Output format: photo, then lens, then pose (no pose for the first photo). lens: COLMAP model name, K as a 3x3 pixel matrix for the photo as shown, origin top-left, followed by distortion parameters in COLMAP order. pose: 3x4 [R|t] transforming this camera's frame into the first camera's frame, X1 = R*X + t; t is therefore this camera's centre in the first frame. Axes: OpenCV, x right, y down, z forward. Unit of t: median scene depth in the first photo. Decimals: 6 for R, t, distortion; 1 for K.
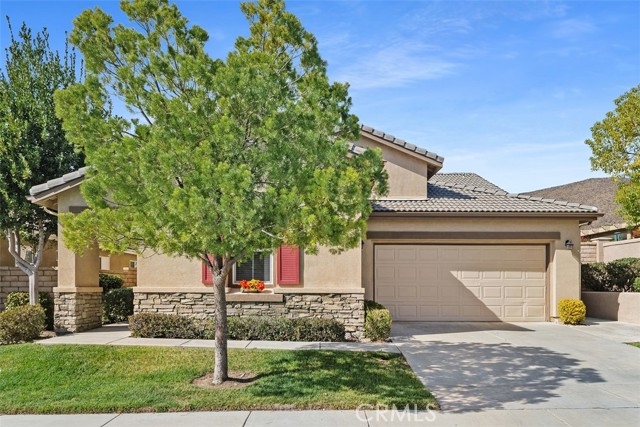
lens RADIAL K [[487.2, 0, 319.9], [0, 487.2, 279.9], [0, 0, 1]] dist [0.004535, 0.001917]
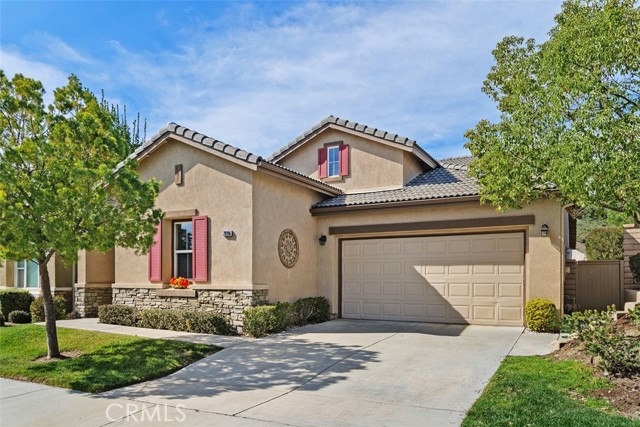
lens RADIAL K [[487.2, 0, 319.9], [0, 487.2, 279.9], [0, 0, 1]] dist [0.004535, 0.001917]
pose [[0.865733, -0.002820, -0.500499, 0.733617], [0.007414, 0.999947, 0.007191, -0.000393], [0.500452, -0.009936, 0.865707, 0.167955]]
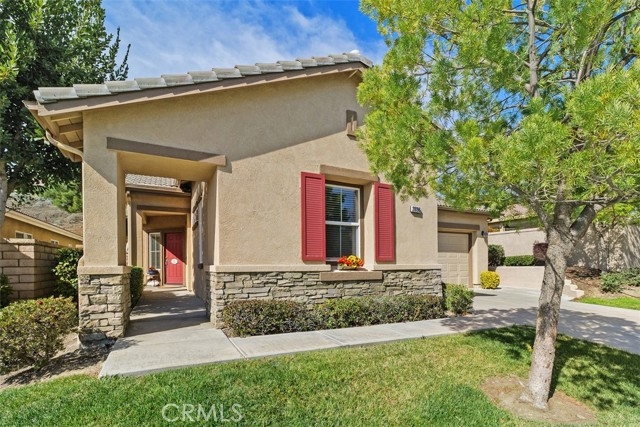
lens RADIAL K [[304.0, 0, 305.7], [0, 304.0, 263.6], [0, 0, 1]] dist [0.000397, -0.000083]
pose [[0.888471, -0.005908, 0.458894, -0.473908], [0.003398, 0.999974, 0.006294, 0.010150], [-0.458919, -0.004032, 0.888469, 0.543664]]
